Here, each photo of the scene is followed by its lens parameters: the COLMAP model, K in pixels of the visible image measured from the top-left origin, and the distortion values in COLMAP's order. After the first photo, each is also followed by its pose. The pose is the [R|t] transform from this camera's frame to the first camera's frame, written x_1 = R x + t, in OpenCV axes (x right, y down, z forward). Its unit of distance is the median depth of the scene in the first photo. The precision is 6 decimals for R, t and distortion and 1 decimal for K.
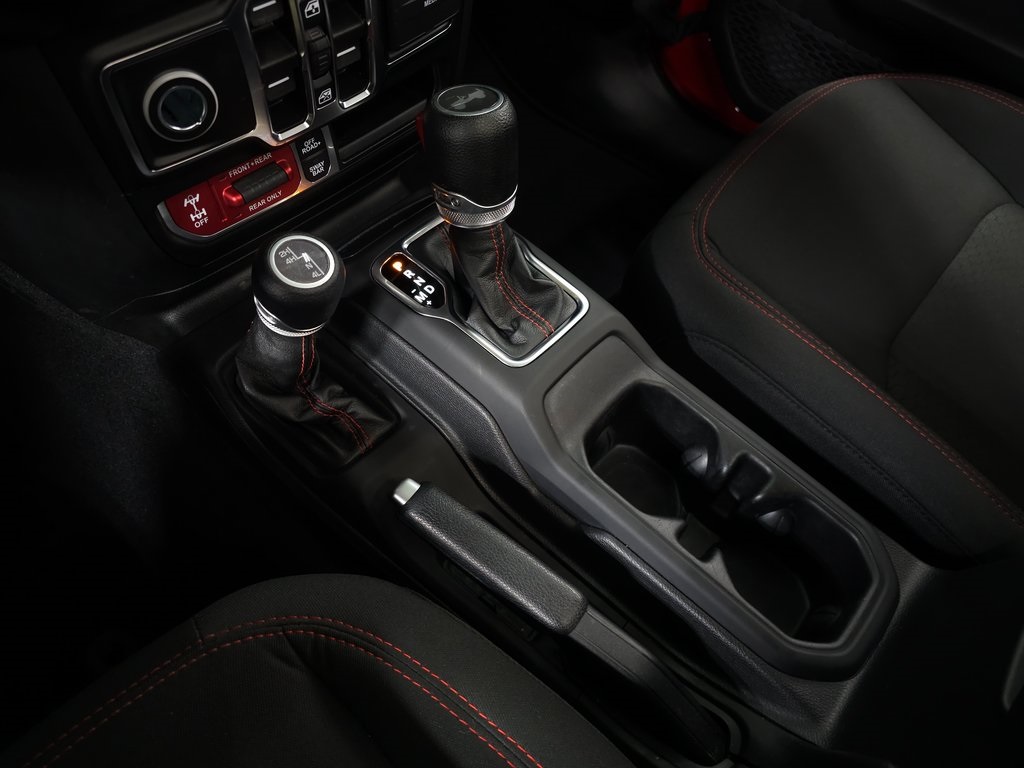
lens RADIAL K [[712.0, 0, 519.2], [0, 712.0, 388.4], [0, 0, 1]] dist [0.052111, -0.058649]
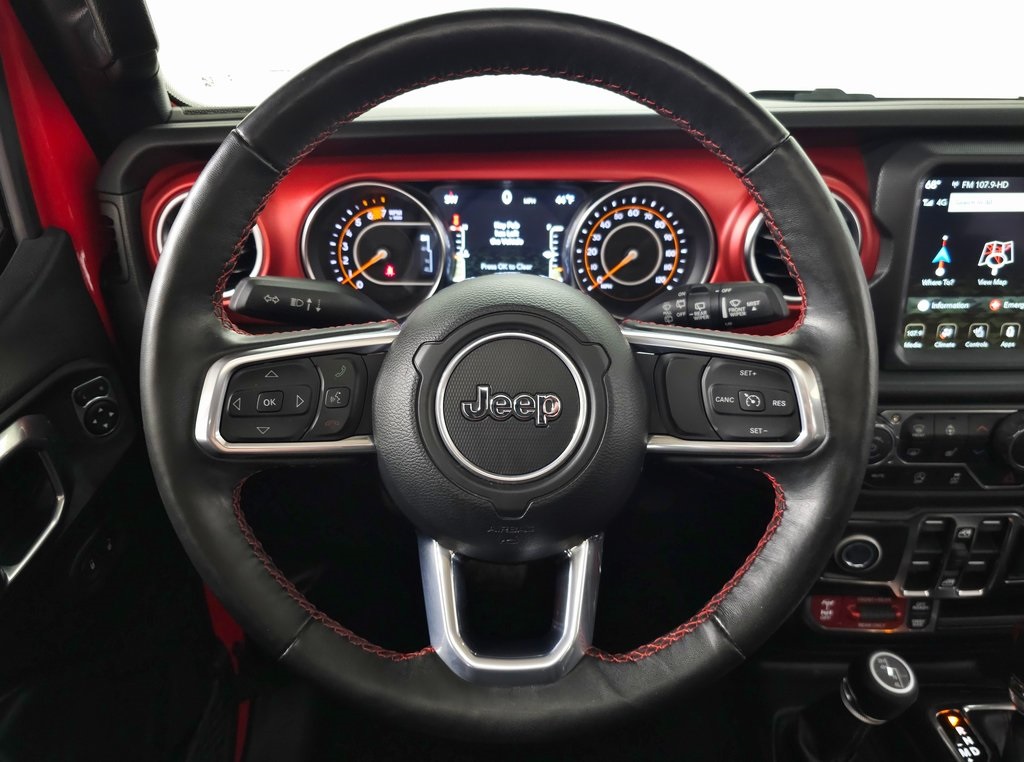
lens RADIAL K [[712.0, 0, 503.0], [0, 712.0, 372.4], [0, 0, 1]] dist [0.052111, -0.058649]
pose [[0.668806, 0.224683, -0.708672, 0.063098], [-0.579331, 0.754905, -0.307400, 0.240677], [0.465912, 0.616146, 0.635051, -0.602631]]
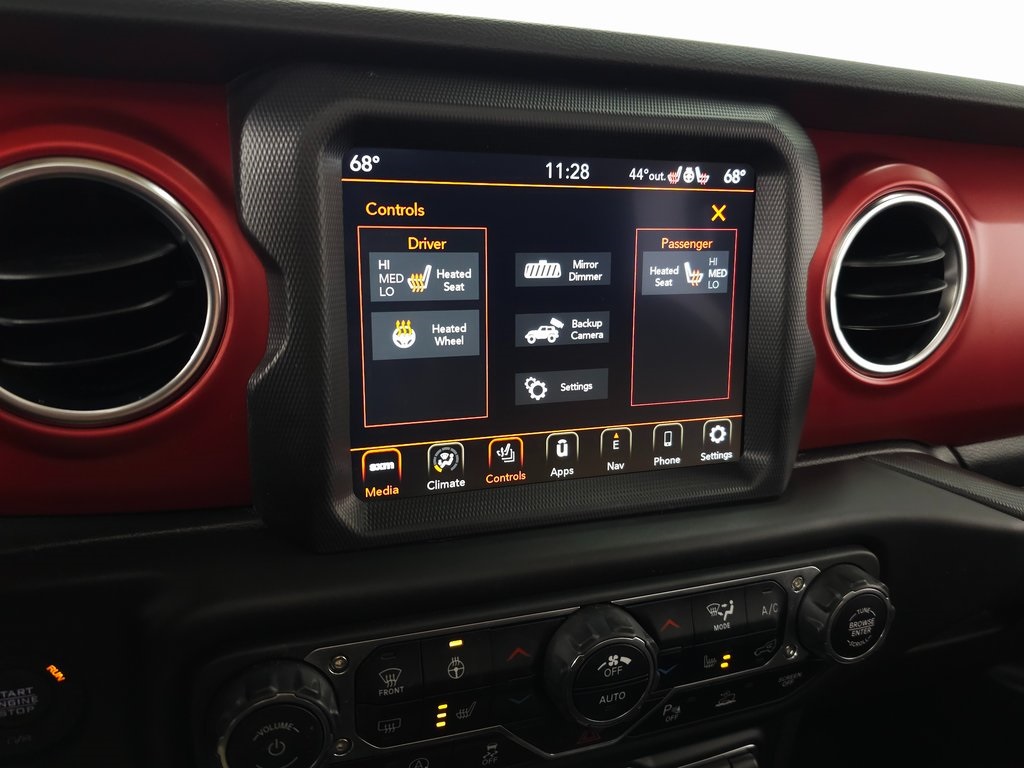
lens RADIAL K [[766.8, 0, 510.9], [0, 766.8, 378.1], [0, 0, 1]] dist [0.017395, -0.014969]
pose [[0.877433, 0.109816, -0.466961, 0.031245], [-0.384483, 0.743103, -0.547696, -0.360914], [0.286854, 0.660105, 0.694245, 0.022298]]
